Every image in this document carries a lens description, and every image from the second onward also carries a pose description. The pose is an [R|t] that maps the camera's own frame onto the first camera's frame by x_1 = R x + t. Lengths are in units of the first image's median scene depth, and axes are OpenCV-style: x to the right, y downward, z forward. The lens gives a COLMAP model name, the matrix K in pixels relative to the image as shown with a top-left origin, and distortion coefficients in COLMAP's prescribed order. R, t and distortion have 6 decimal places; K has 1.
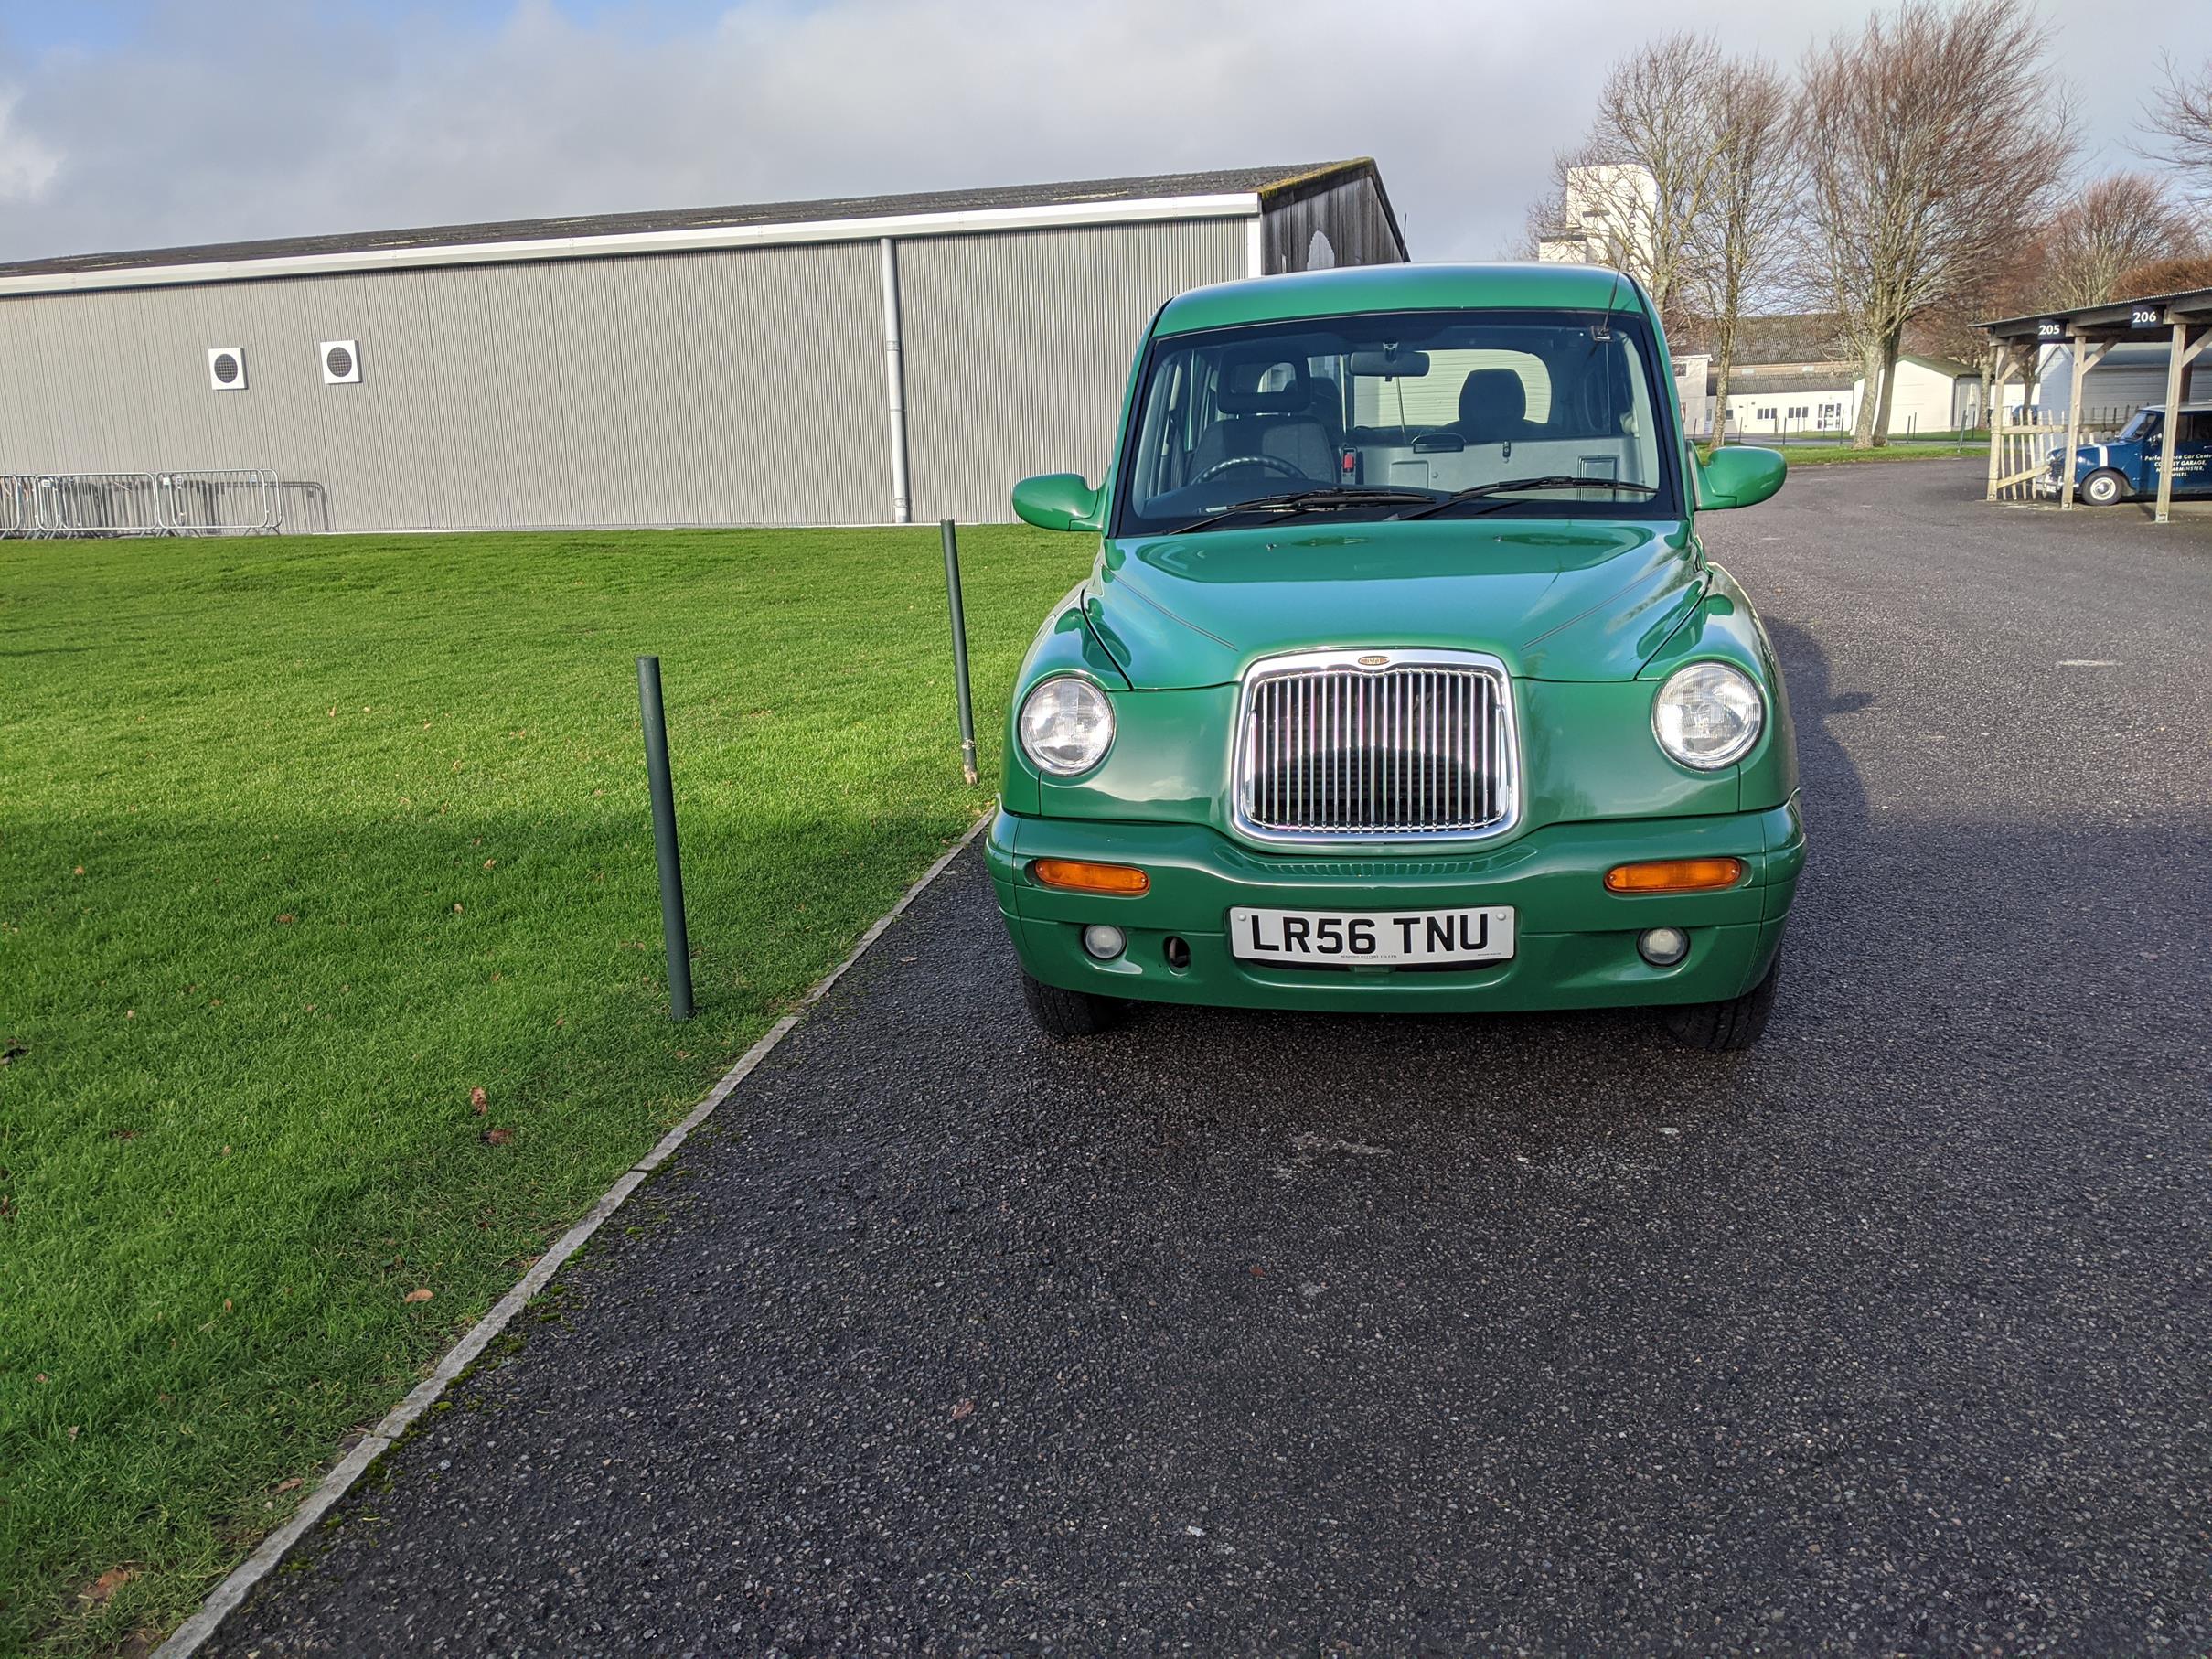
lens RADIAL K [[1752.0, 0, 1108.0], [0, 1752.0, 821.3], [0, 0, 1]] dist [0.235915, -0.393781]
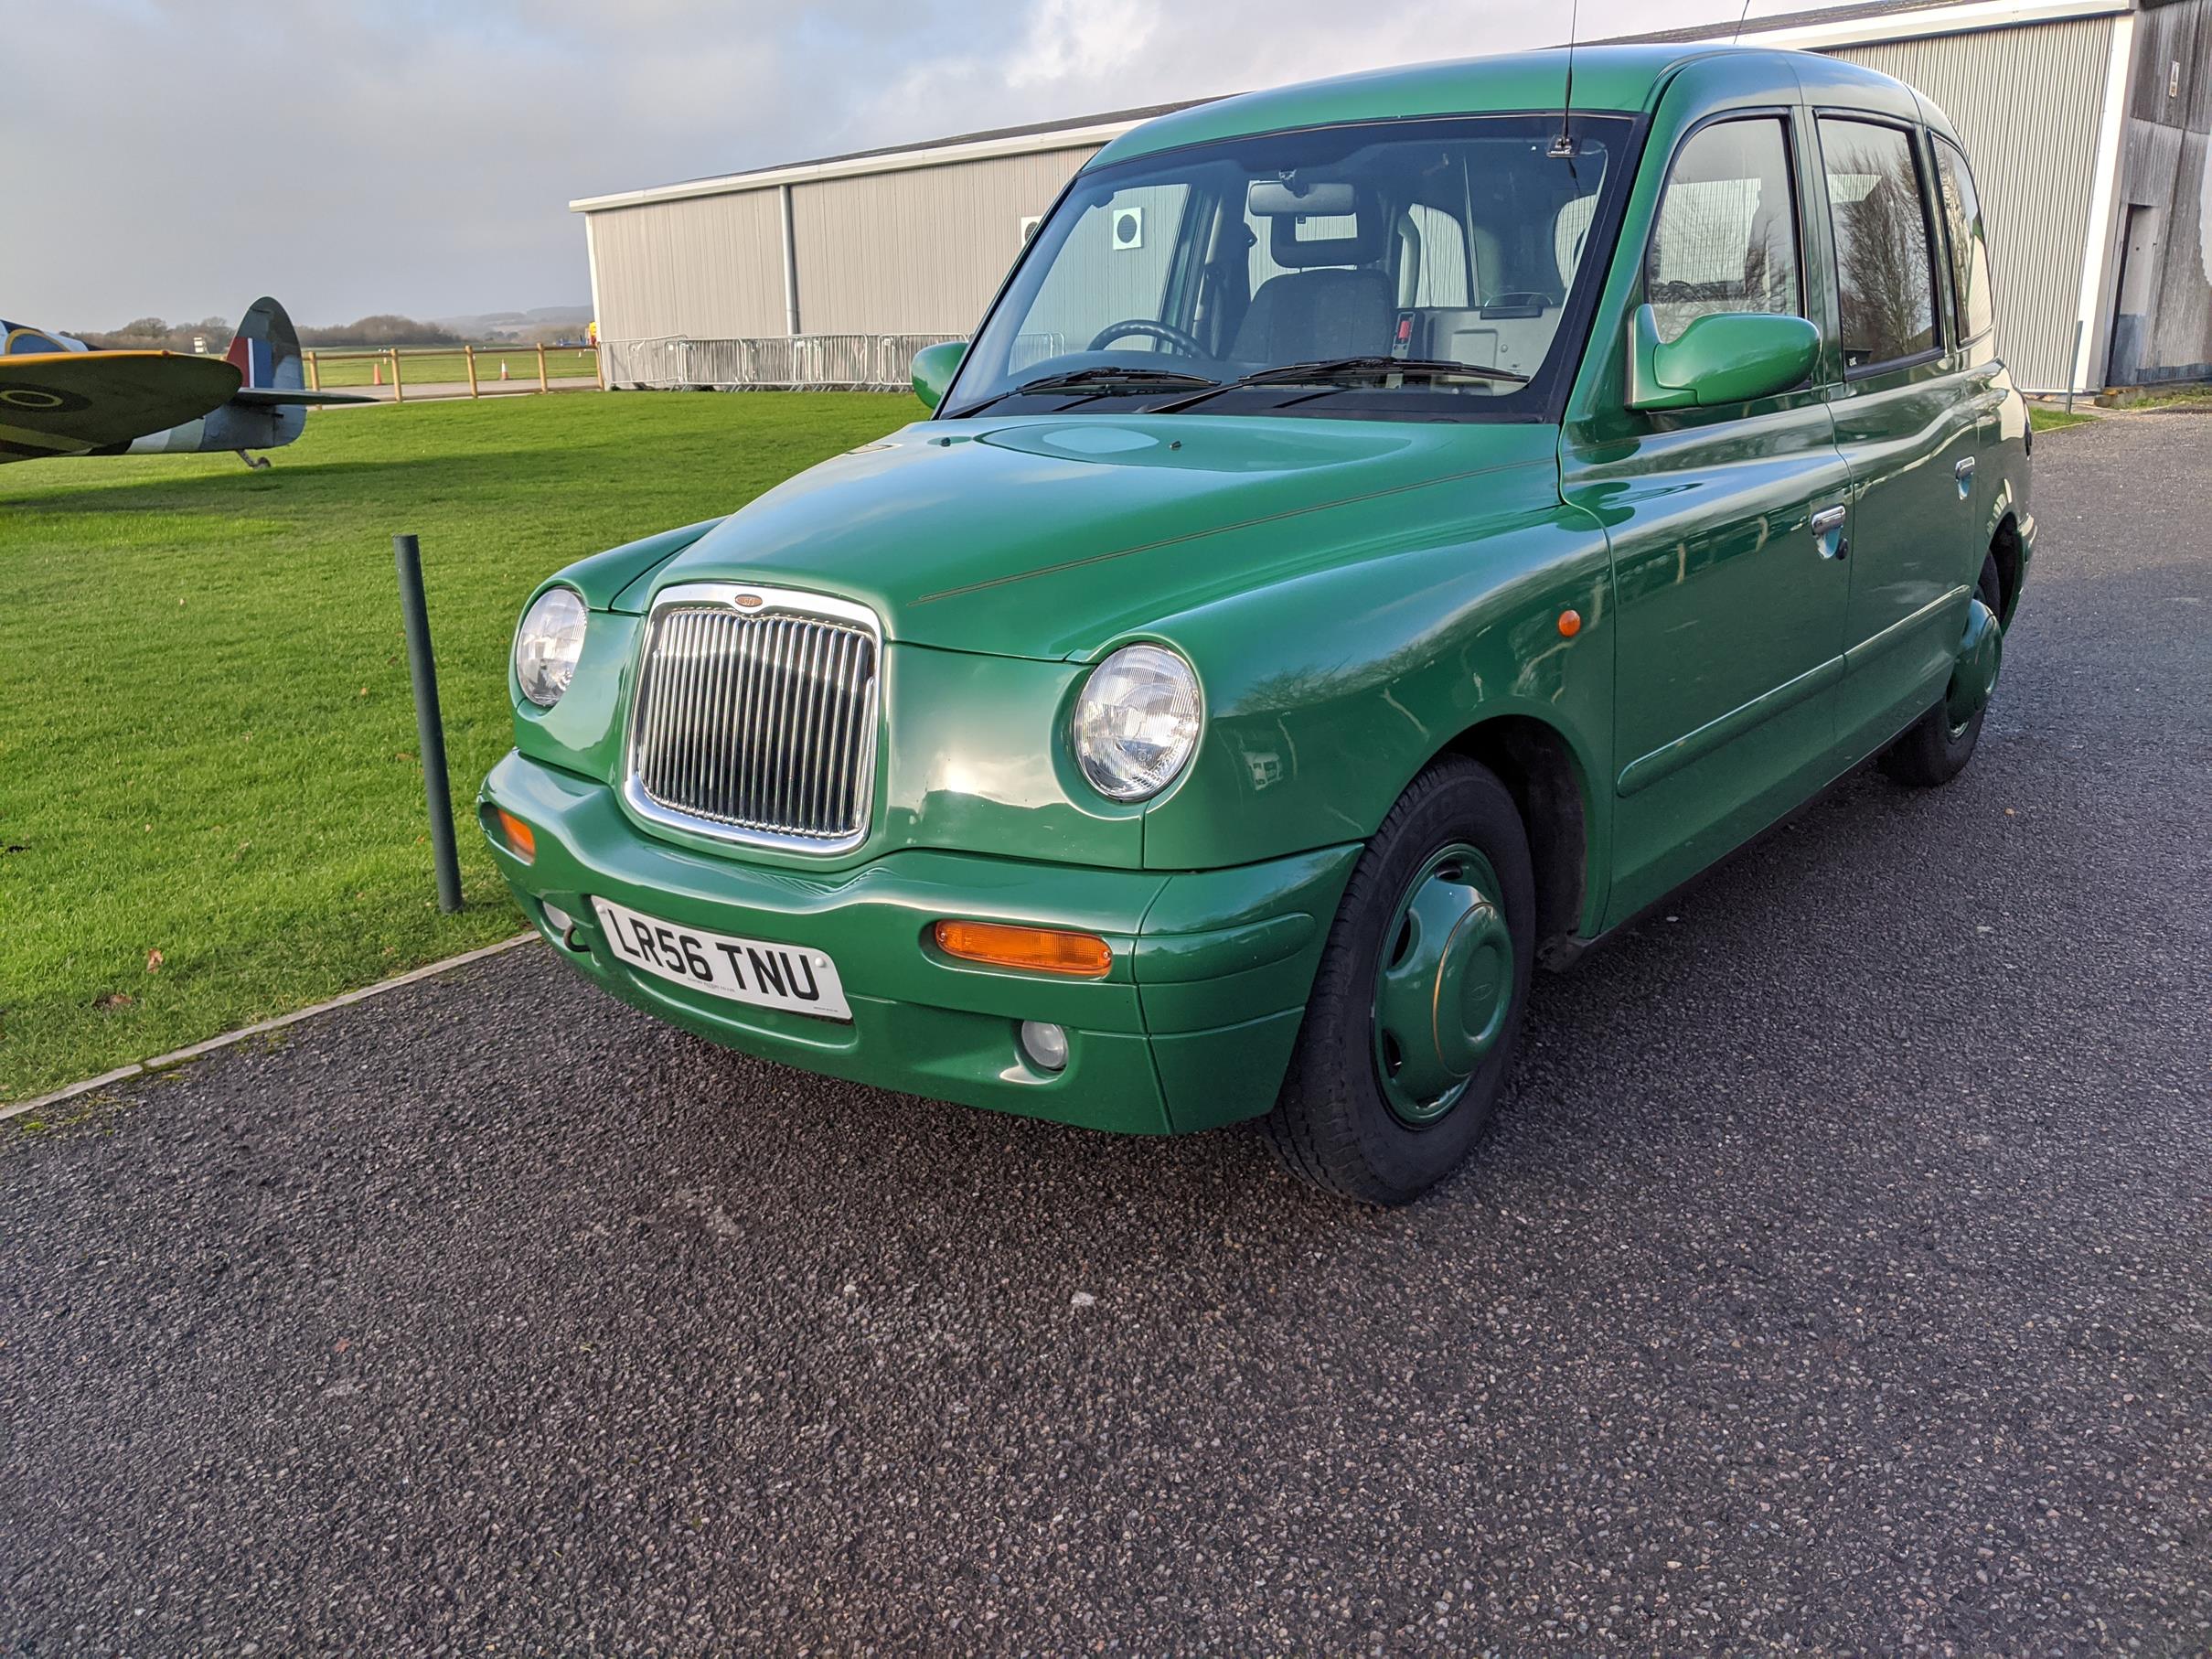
lens RADIAL K [[1752.0, 0, 1108.0], [0, 1752.0, 821.3], [0, 0, 1]] dist [0.235915, -0.393781]
pose [[0.865851, 0.137078, -0.481157, 0.464798], [-0.100547, 0.989788, 0.101048, -0.063198], [0.490094, -0.039113, 0.870791, 0.289333]]
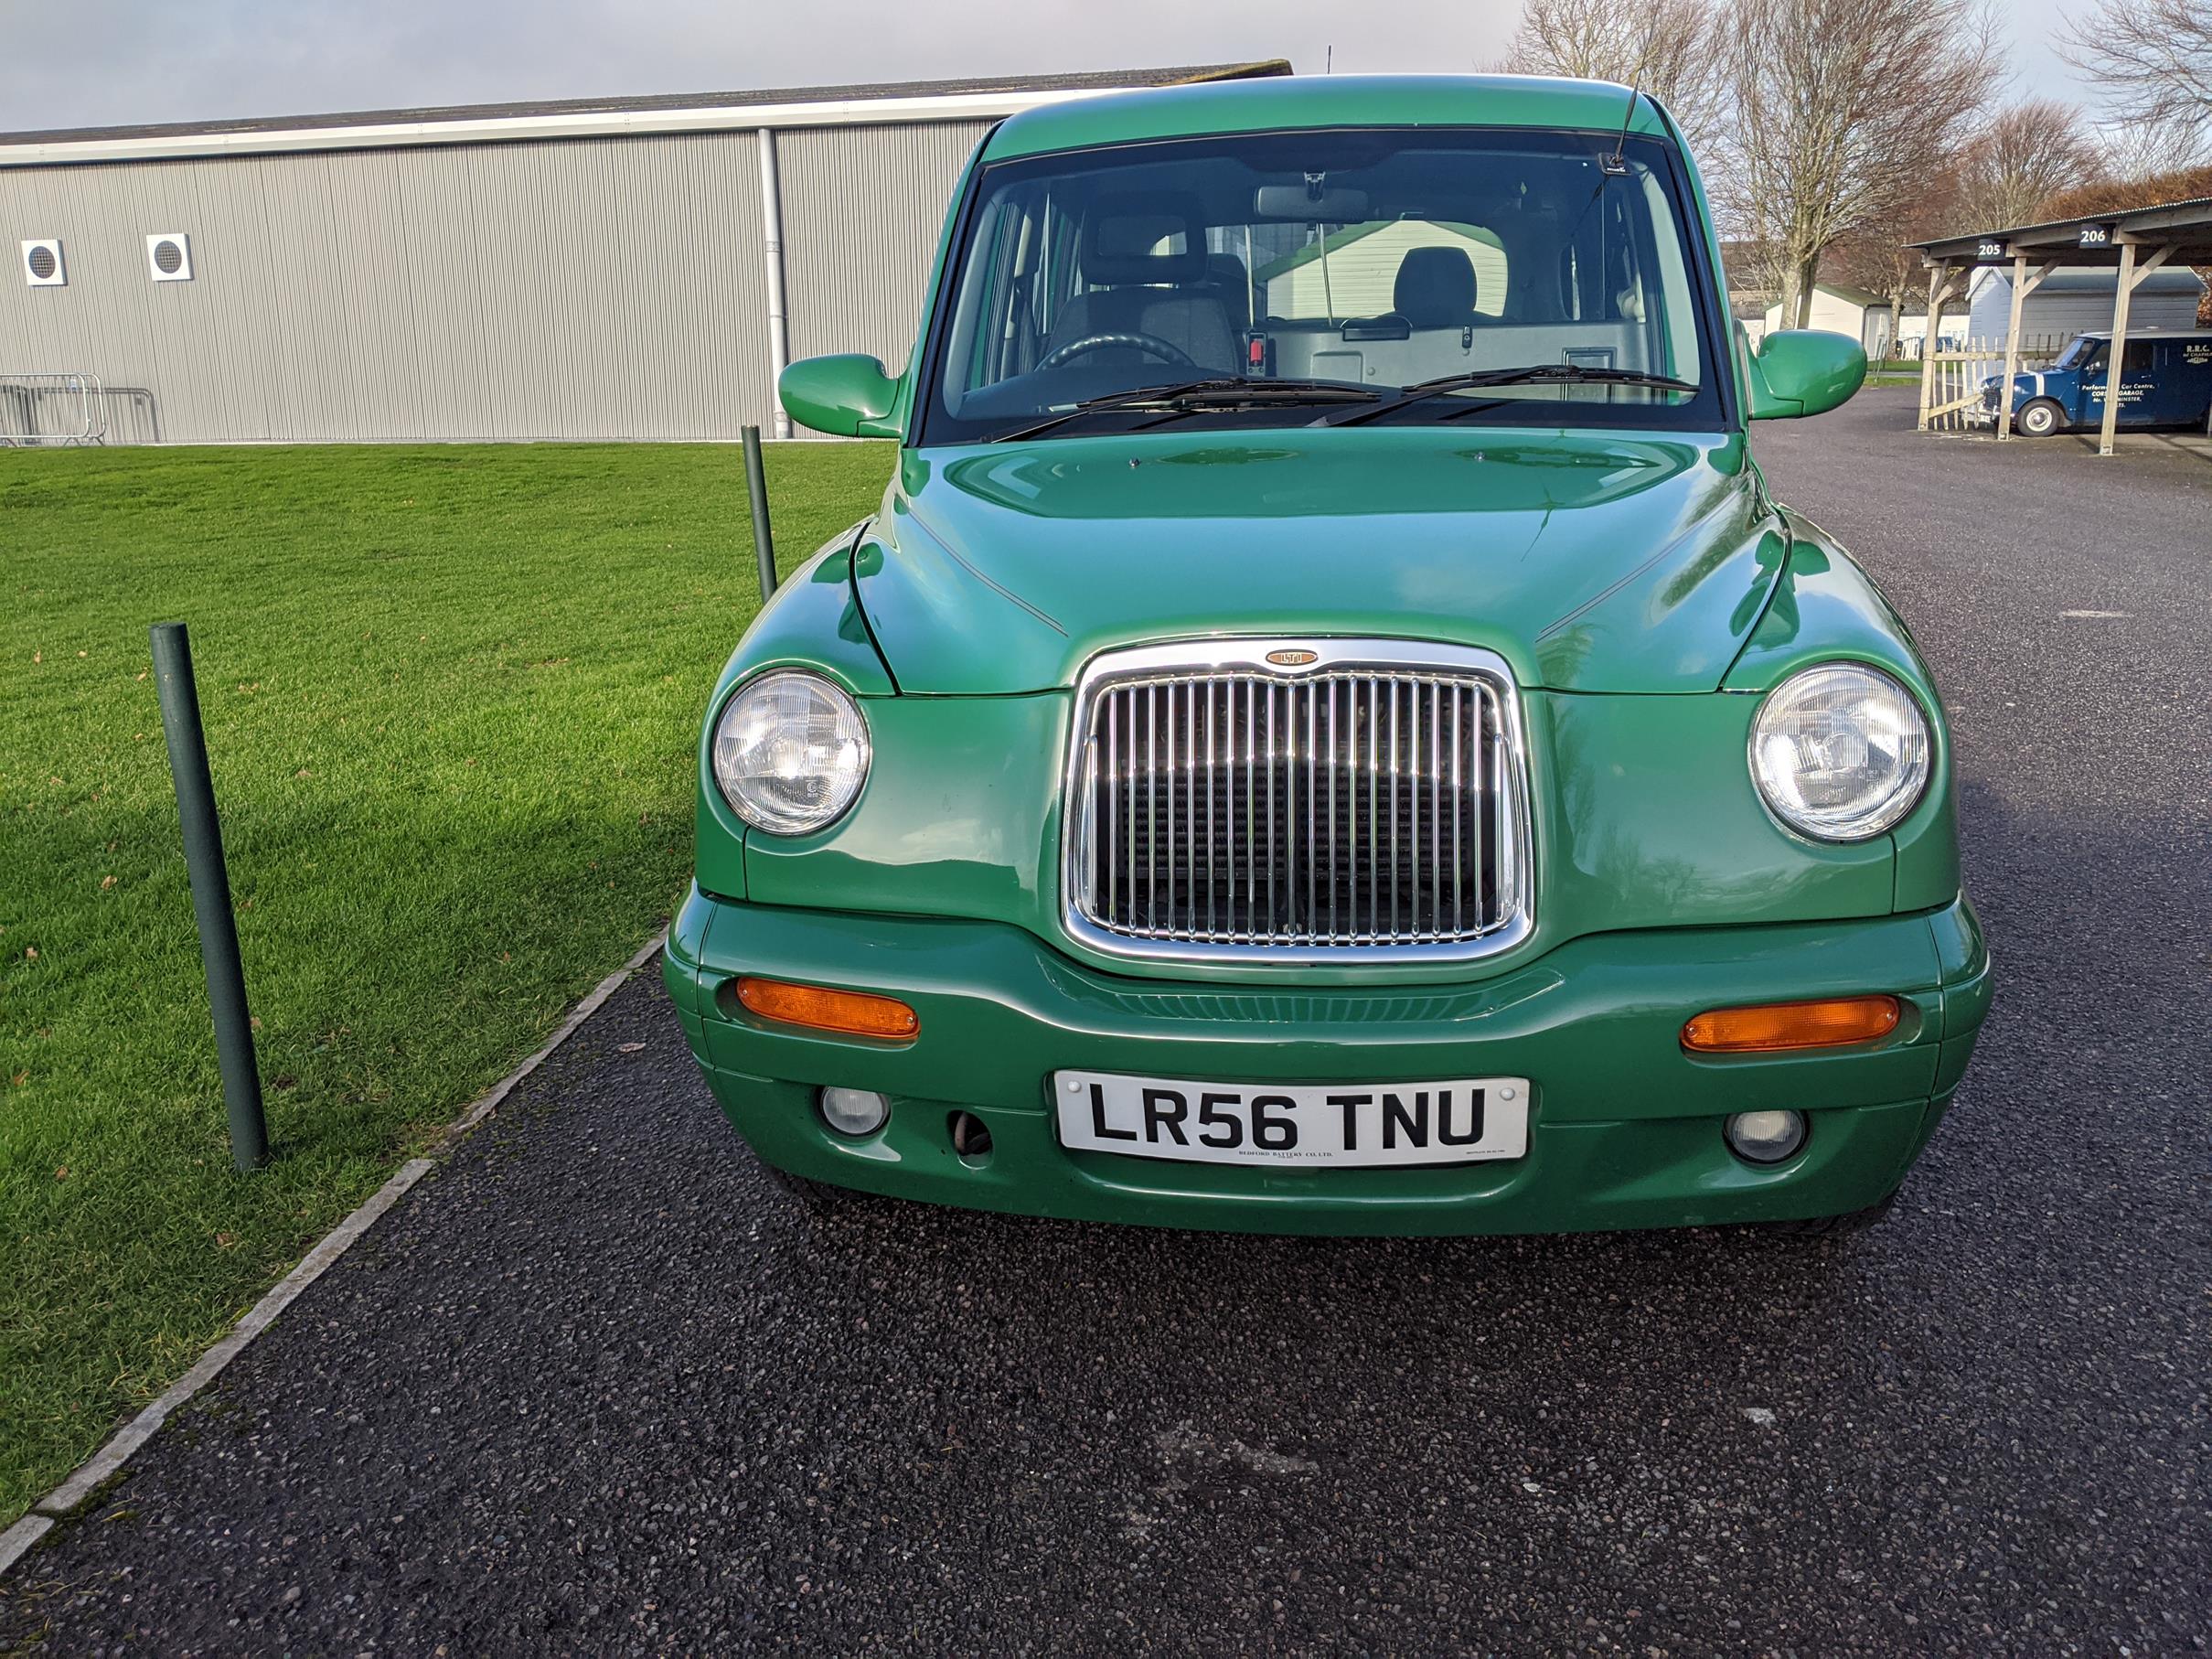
lens RADIAL K [[1755.3, 0, 1075.9], [0, 1755.3, 831.2], [0, 0, 1]] dist [0.138609, -0.175710]
pose [[0.999457, 0.004021, 0.032698, 0.040281], [-0.005573, 0.998856, 0.047495, -0.042112], [-0.032470, -0.047652, 0.998336, 0.289459]]
